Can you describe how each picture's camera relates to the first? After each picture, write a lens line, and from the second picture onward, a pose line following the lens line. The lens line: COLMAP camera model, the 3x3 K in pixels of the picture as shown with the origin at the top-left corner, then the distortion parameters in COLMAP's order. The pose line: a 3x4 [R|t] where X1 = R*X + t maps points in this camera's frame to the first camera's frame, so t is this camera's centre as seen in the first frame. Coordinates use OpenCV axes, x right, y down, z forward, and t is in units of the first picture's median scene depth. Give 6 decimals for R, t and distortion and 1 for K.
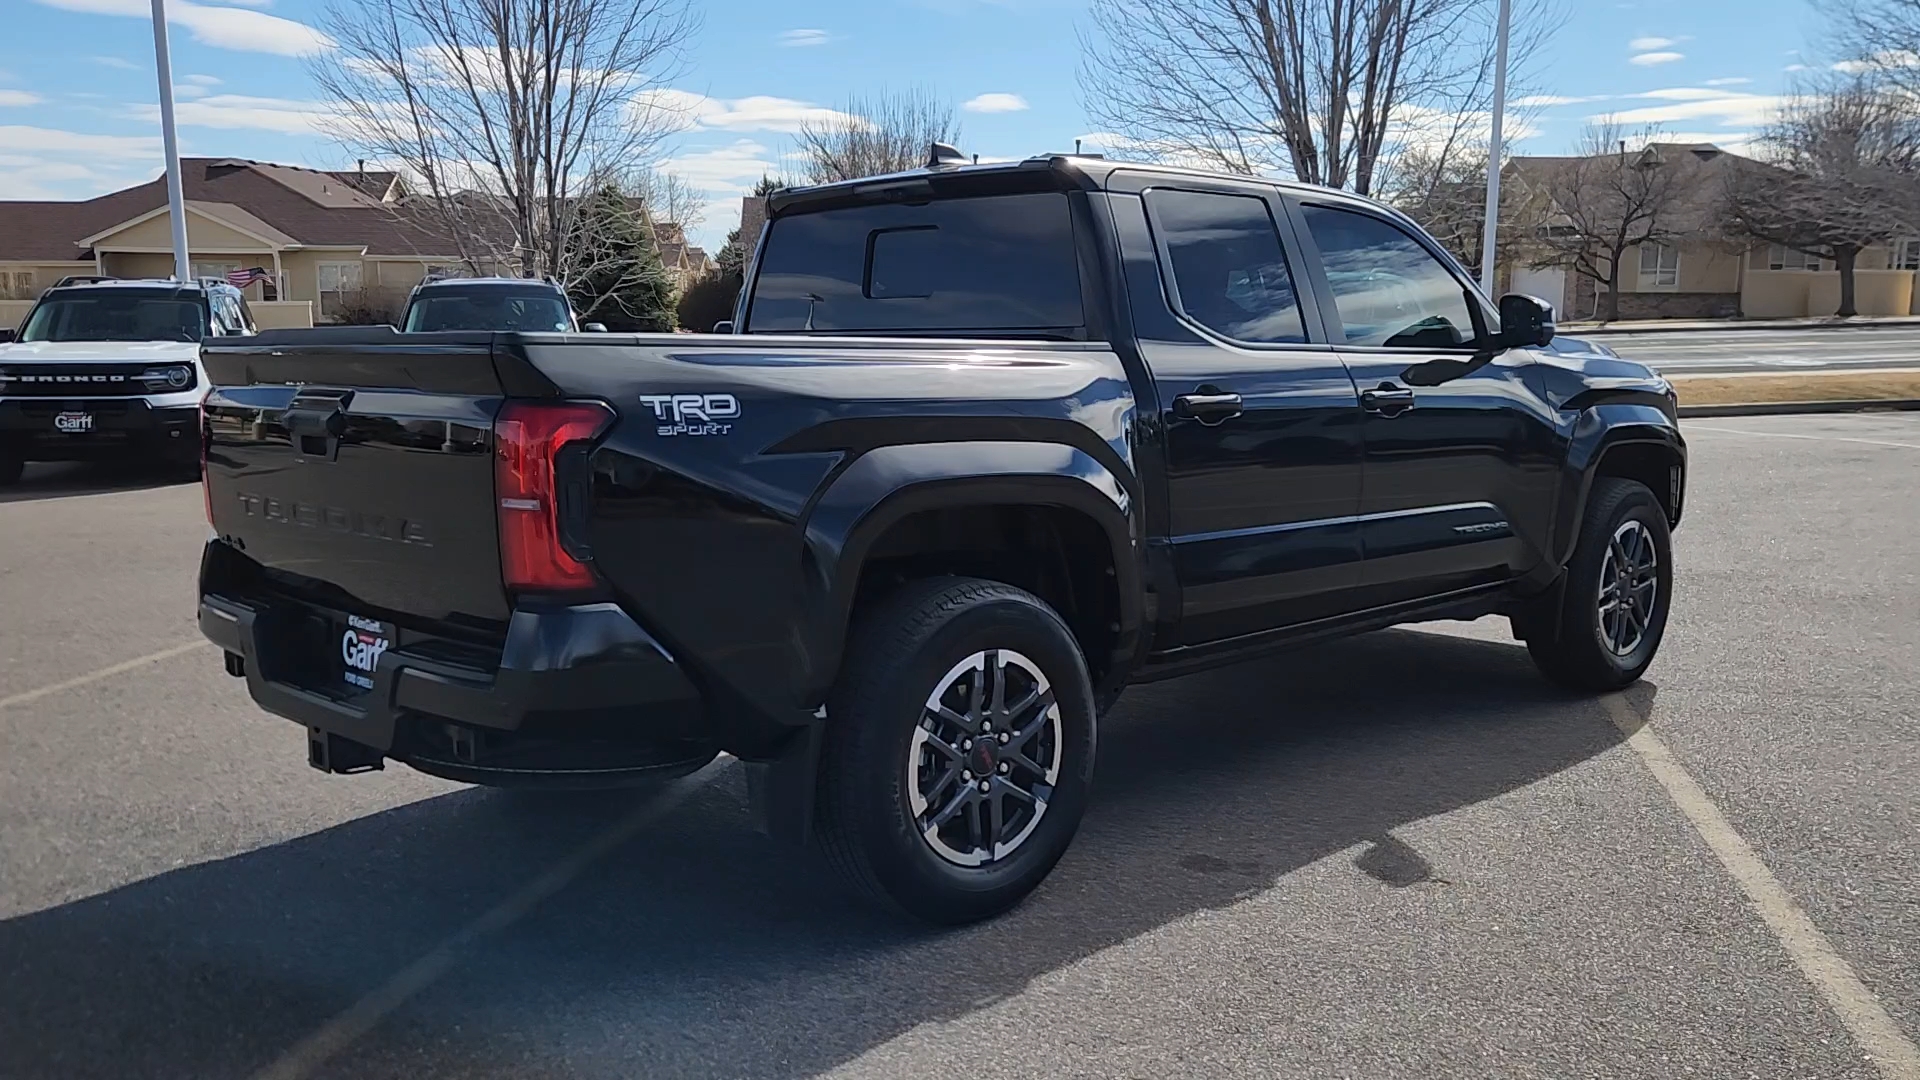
lens RADIAL K [[1632.3, 0, 950.1], [0, 1632.3, 540.4], [0, 0, 1]] dist [0.036490, -0.020745]
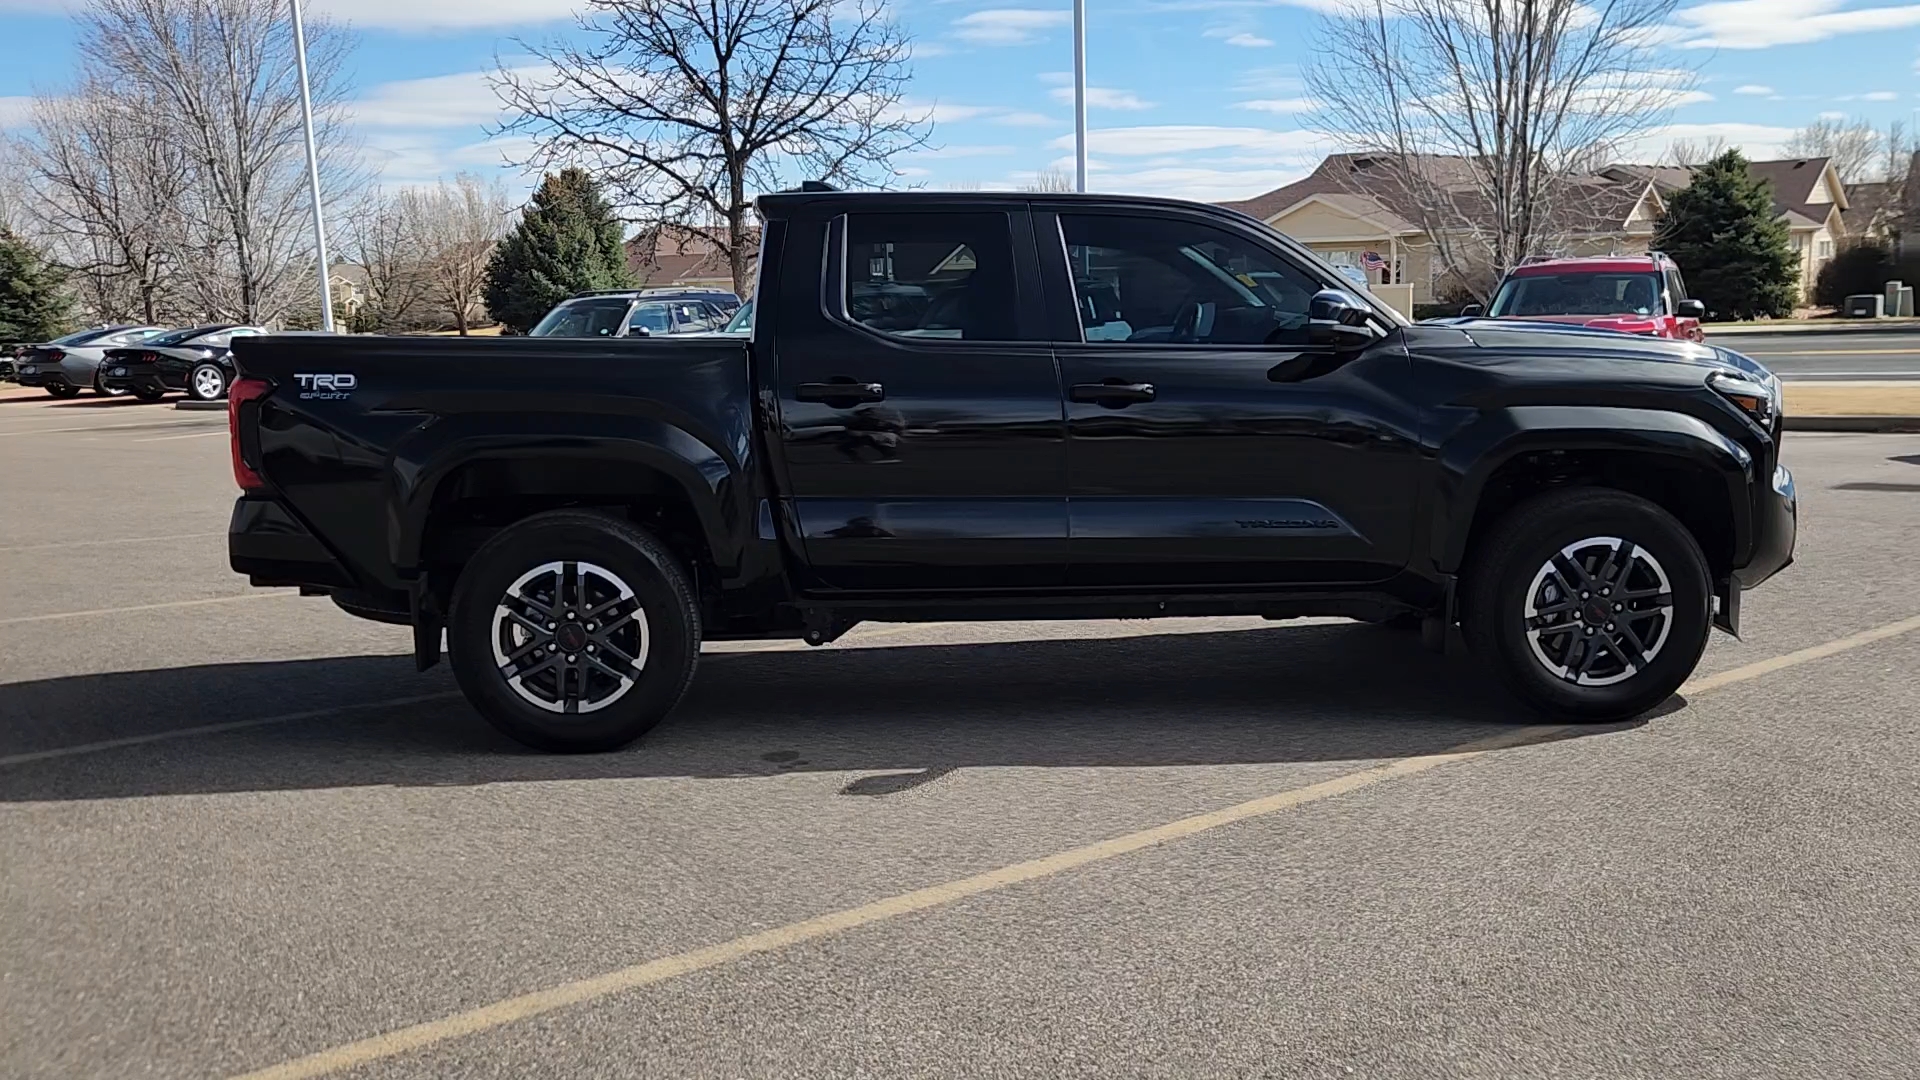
lens RADIAL K [[1632.3, 0, 954.0], [0, 1632.3, 549.8], [0, 0, 1]] dist [0.036490, -0.020745]
pose [[0.756289, 0.086992, -0.648428, 1.045597], [-0.074860, 0.996117, 0.046325, -0.028513], [0.649941, 0.013506, 0.759865, 0.129553]]
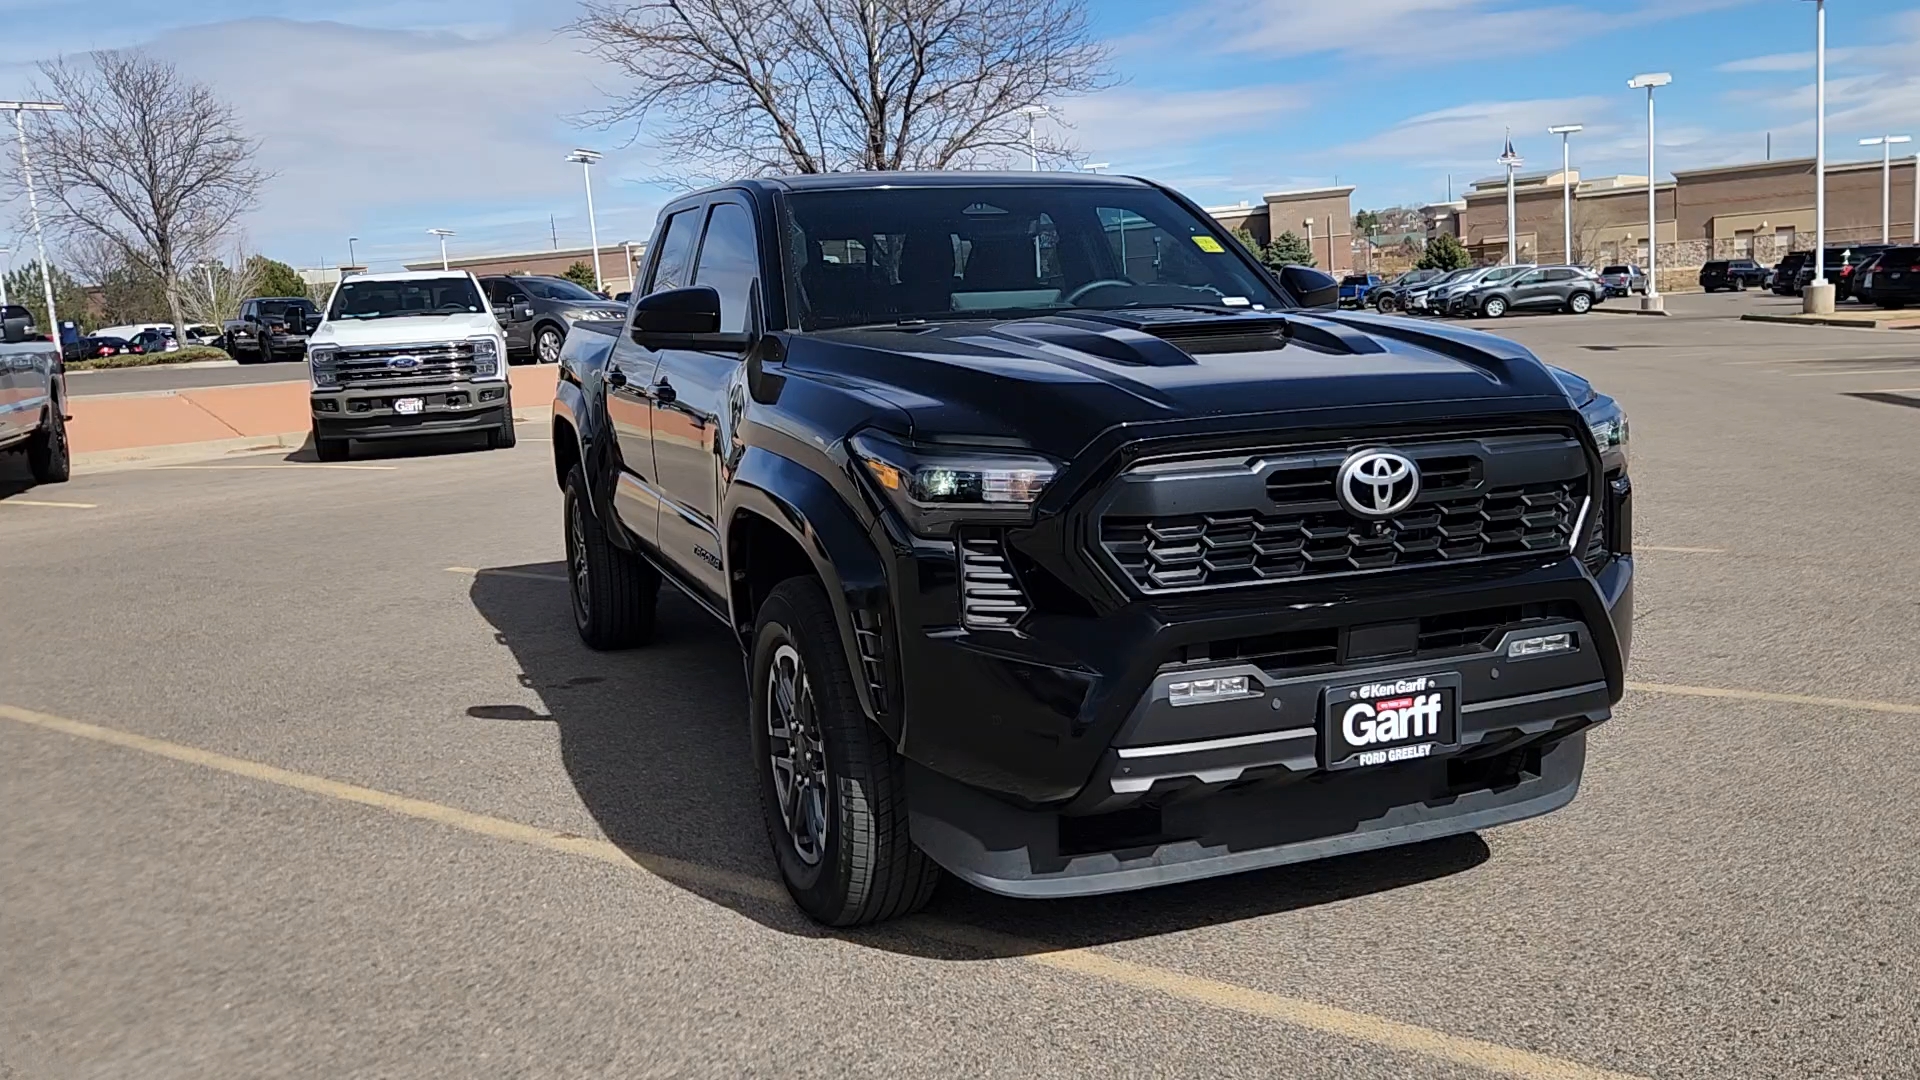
lens RADIAL K [[1632.3, 0, 951.1], [0, 1632.3, 550.4], [0, 0, 1]] dist [0.036490, -0.020745]
pose [[-0.397524, 0.164486, -0.902729, 1.344652], [-0.075149, 0.974661, 0.210686, -0.258654], [0.914509, 0.151592, -0.375090, 1.835158]]
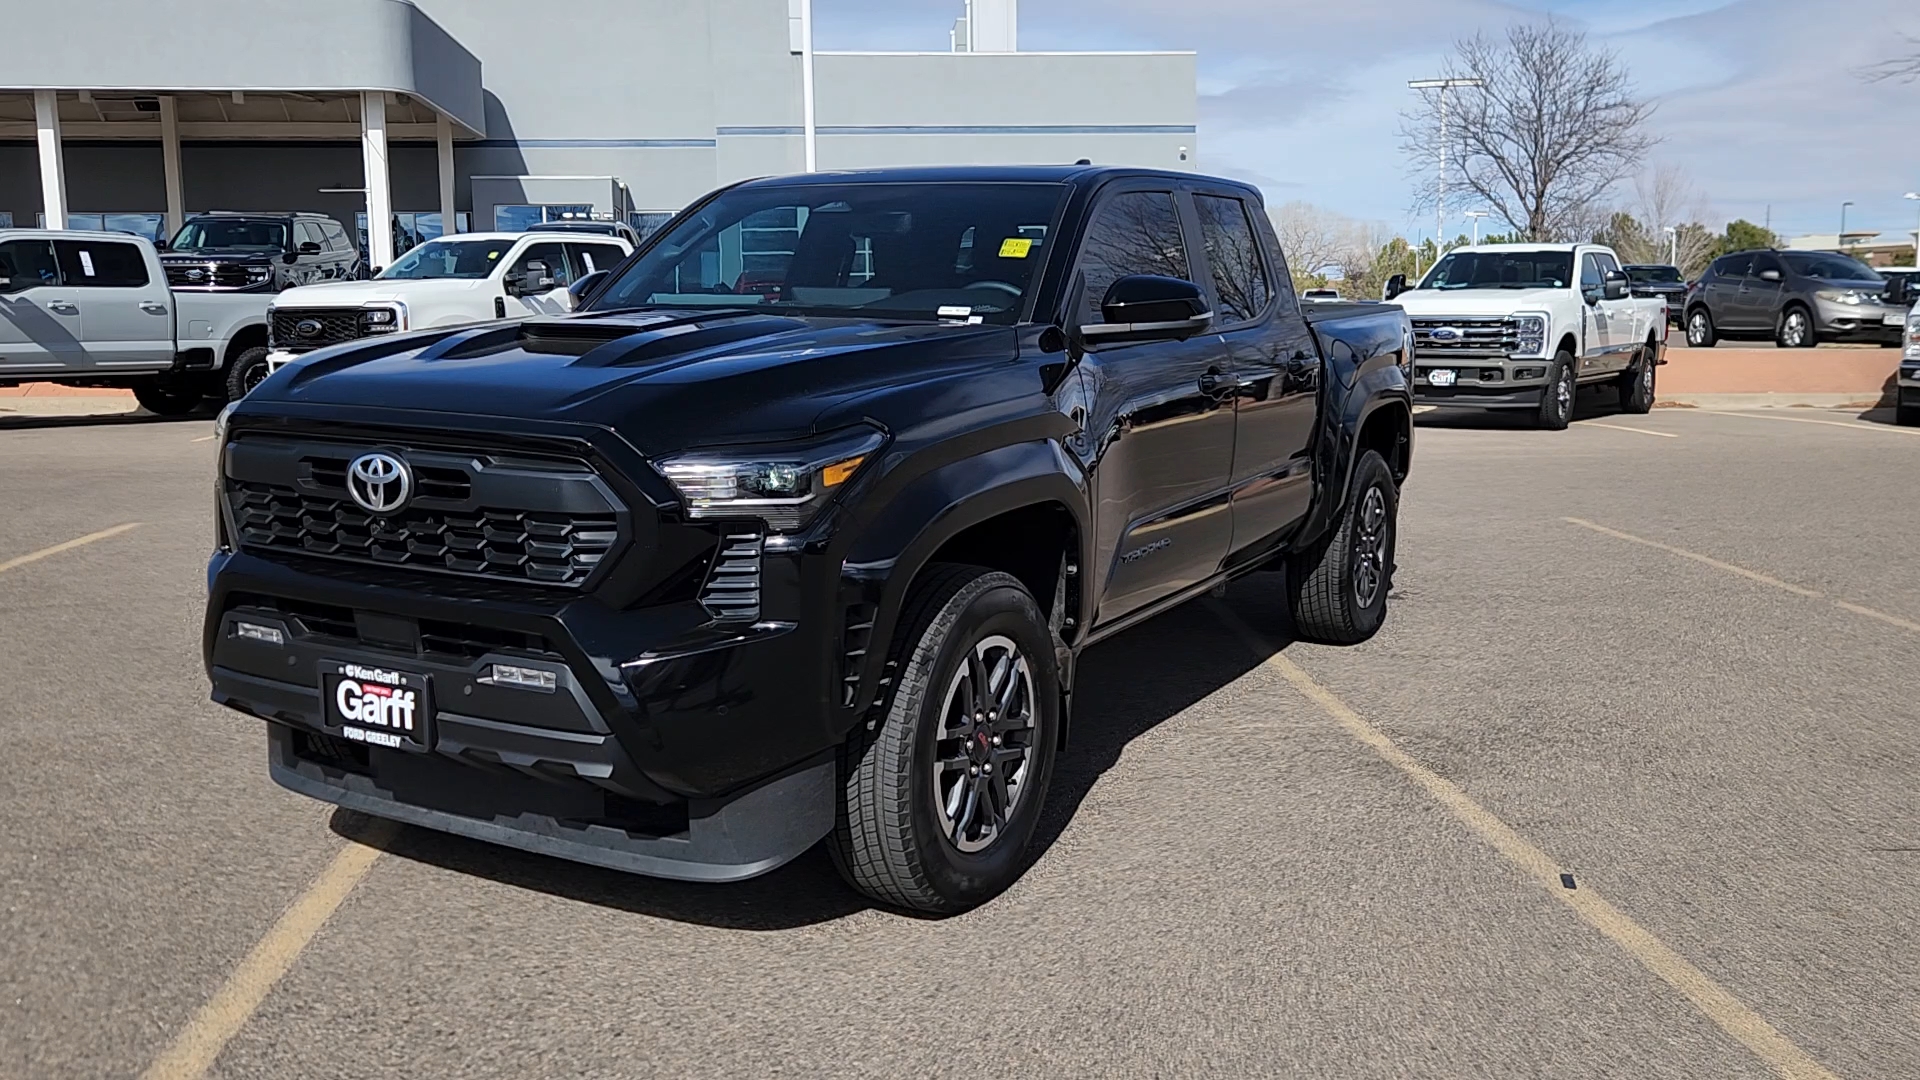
lens RADIAL K [[1635.8, 0, 944.3], [0, 1635.8, 555.1], [0, 0, 1]] dist [0.034946, -0.024237]
pose [[-0.958354, 0.046705, -0.281739, 0.549127], [-0.037270, 0.957645, 0.285528, -0.350249], [0.283142, 0.284138, -0.916022, 2.549602]]
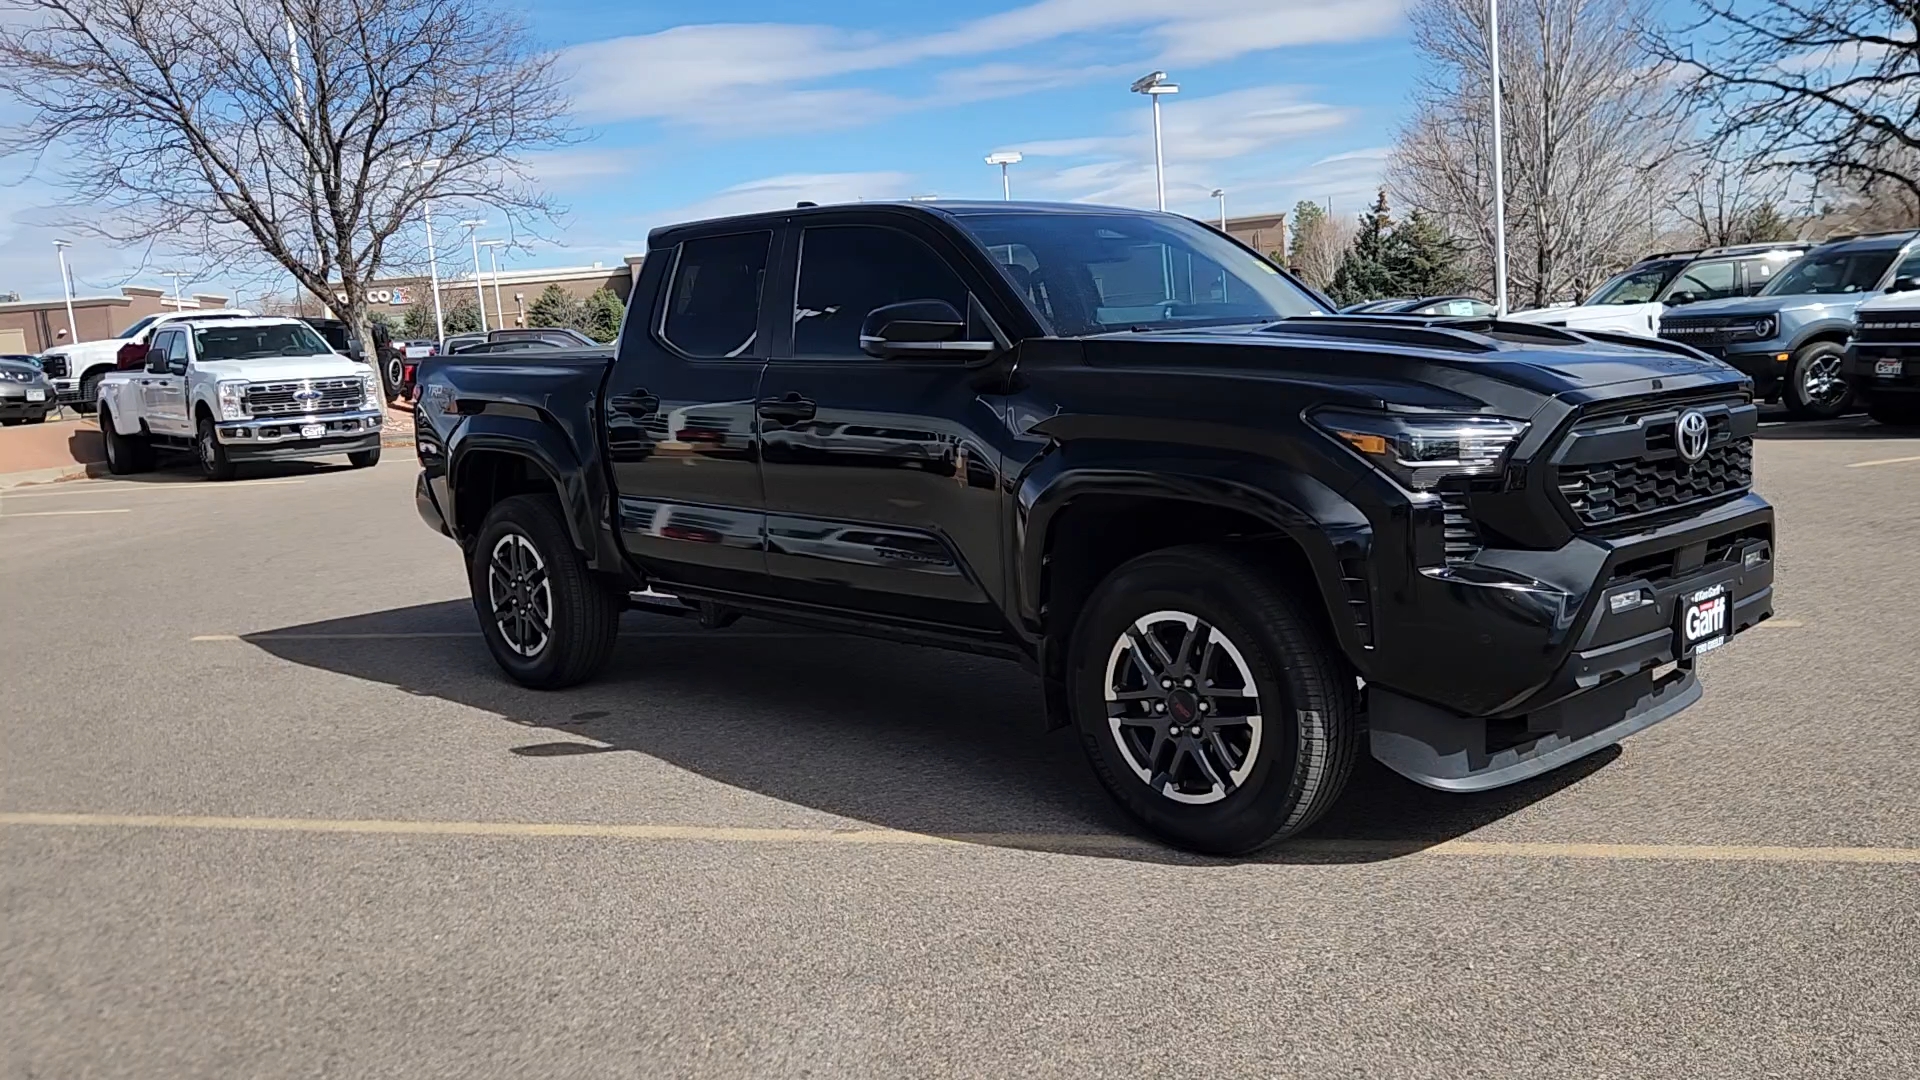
lens RADIAL K [[1632.3, 0, 950.1], [0, 1632.3, 555.3], [0, 0, 1]] dist [0.036490, -0.020745]
pose [[-0.010532, 0.145970, -0.989233, 1.564201], [-0.080521, 0.985951, 0.146343, -0.182843], [0.996697, 0.081196, 0.001370, 1.295053]]
